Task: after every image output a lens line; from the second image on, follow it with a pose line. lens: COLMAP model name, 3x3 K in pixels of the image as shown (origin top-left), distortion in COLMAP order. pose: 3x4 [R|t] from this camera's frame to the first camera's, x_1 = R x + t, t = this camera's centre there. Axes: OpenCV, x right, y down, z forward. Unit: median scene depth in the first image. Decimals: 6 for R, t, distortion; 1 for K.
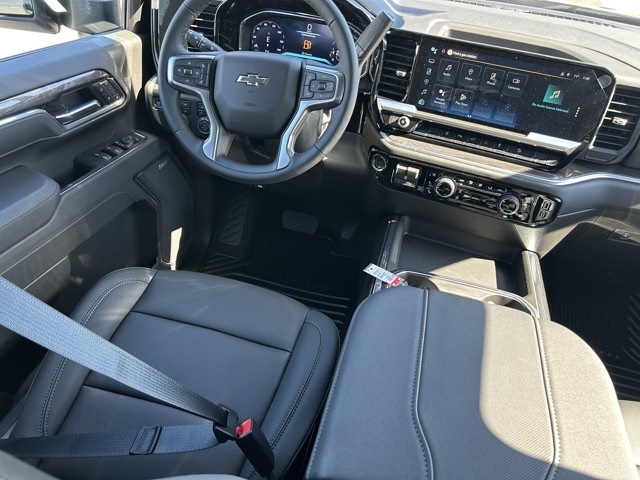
lens RADIAL K [[480.1, 0, 317.1], [0, 480.1, 237.0], [0, 0, 1]] dist [0.046563, -0.065941]
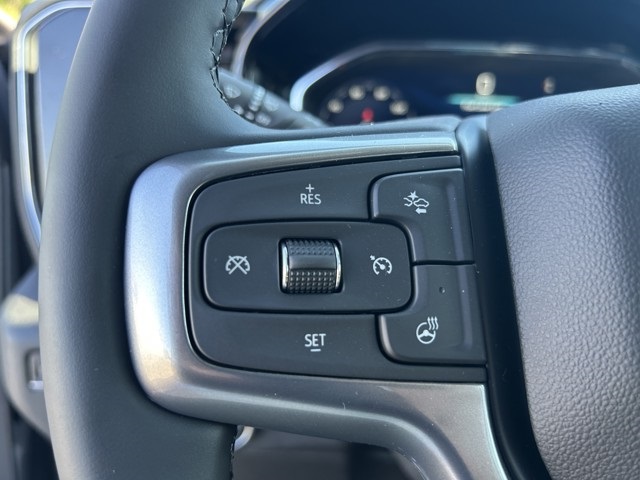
lens RADIAL K [[480.1, 0, 321.7], [0, 480.1, 240.2], [0, 0, 1]] dist [0.046563, -0.065941]
pose [[0.968809, -0.146453, 0.199900, -0.258470], [0.195087, 0.948172, -0.250822, -0.286542], [-0.152805, 0.281997, 0.947169, 0.799186]]
